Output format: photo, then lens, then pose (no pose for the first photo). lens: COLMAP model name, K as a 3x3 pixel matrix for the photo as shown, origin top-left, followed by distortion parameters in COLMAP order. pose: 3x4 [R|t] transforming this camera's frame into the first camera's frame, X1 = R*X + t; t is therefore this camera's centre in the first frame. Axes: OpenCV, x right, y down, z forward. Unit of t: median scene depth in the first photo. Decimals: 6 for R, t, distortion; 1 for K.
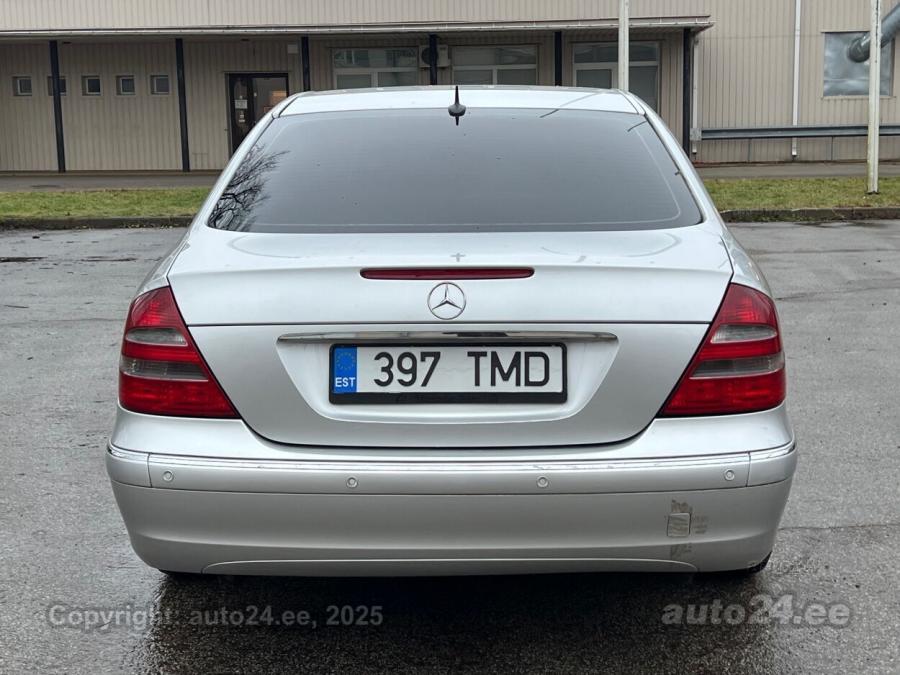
lens RADIAL K [[1325.5, 0, 450.0], [0, 1325.5, 337.5], [0, 0, 1]] dist [0.212603, -0.715632]
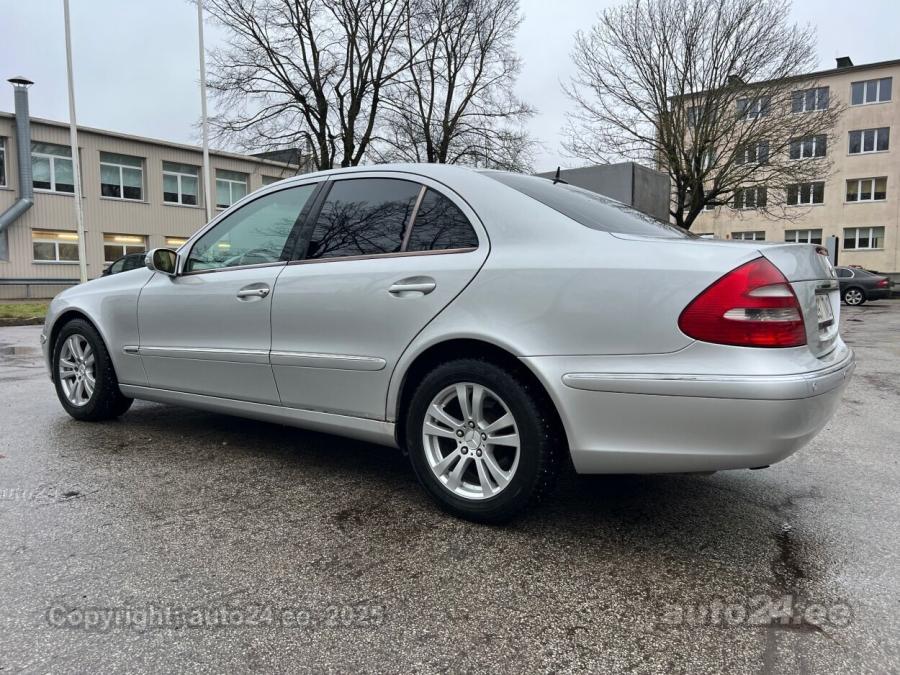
lens RADIAL K [[671.7, 0, 450.0], [0, 671.7, 337.5], [0, 0, 1]] dist [0.056751, -0.074936]
pose [[0.553820, -0.053902, 0.830890, -1.004790], [0.125140, 0.991956, -0.019060, 0.018438], [-0.823178, 0.114534, 0.556111, 0.911076]]
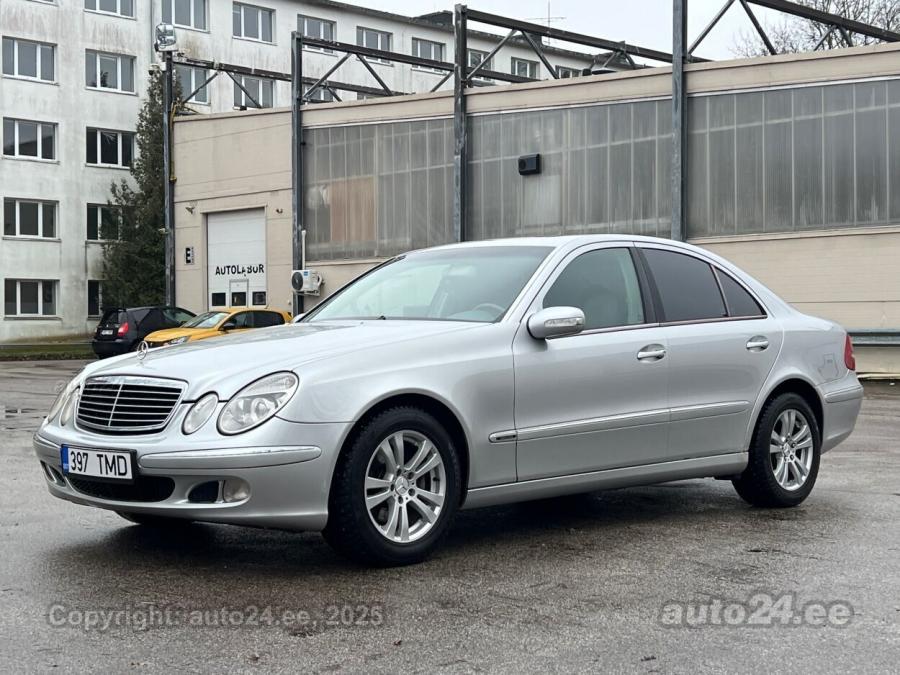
lens RADIAL K [[1325.5, 0, 450.0], [0, 1325.5, 337.5], [0, 0, 1]] dist [0.212603, -0.715632]
pose [[-0.720481, 0.015178, 0.693308, -1.543136], [0.129510, 0.985116, 0.113020, -0.425331], [-0.681274, 0.171219, -0.711724, 3.515981]]
